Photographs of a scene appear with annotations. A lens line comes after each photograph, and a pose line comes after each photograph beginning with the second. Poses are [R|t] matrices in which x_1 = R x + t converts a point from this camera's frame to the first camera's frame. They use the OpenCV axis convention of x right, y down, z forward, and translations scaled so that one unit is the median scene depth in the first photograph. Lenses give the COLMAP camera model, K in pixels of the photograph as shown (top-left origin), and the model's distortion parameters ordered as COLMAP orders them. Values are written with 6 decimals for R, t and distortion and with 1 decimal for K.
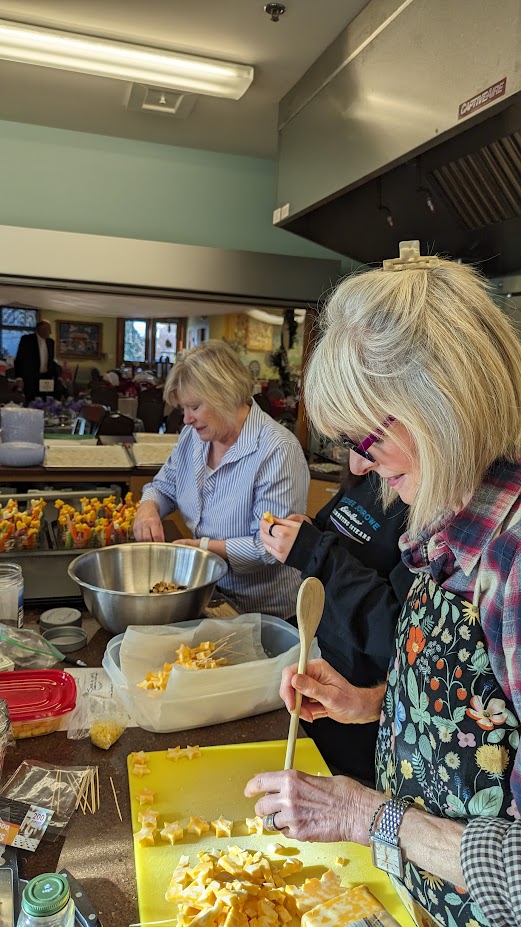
lens RADIAL K [[618.6, 0, 260.5], [0, 618.6, 463.5], [0, 0, 1]] dist [-0.001745, -0.002956]
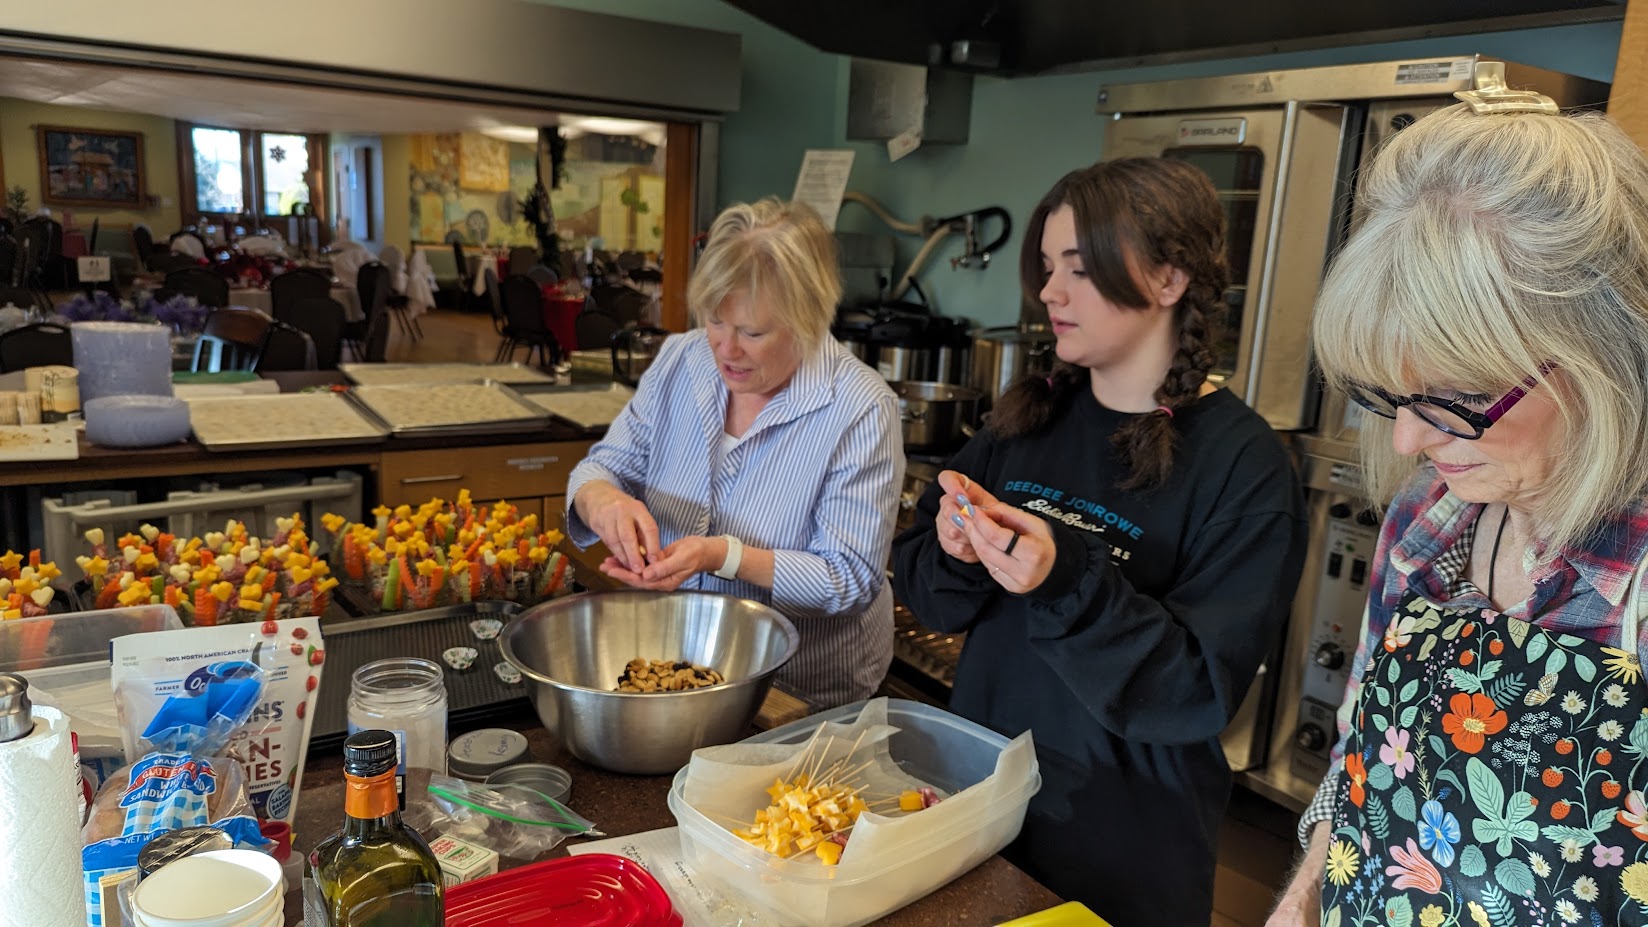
lens RADIAL K [[1115.0, 0, 795.1], [0, 1115.0, 470.0], [0, 0, 1]] dist [-0.024955, -0.003951]
pose [[0.952576, -0.065043, 0.297269, -0.162601], [0.045080, 0.996274, 0.073530, -0.016339], [-0.300944, -0.056642, 0.951958, 0.036900]]
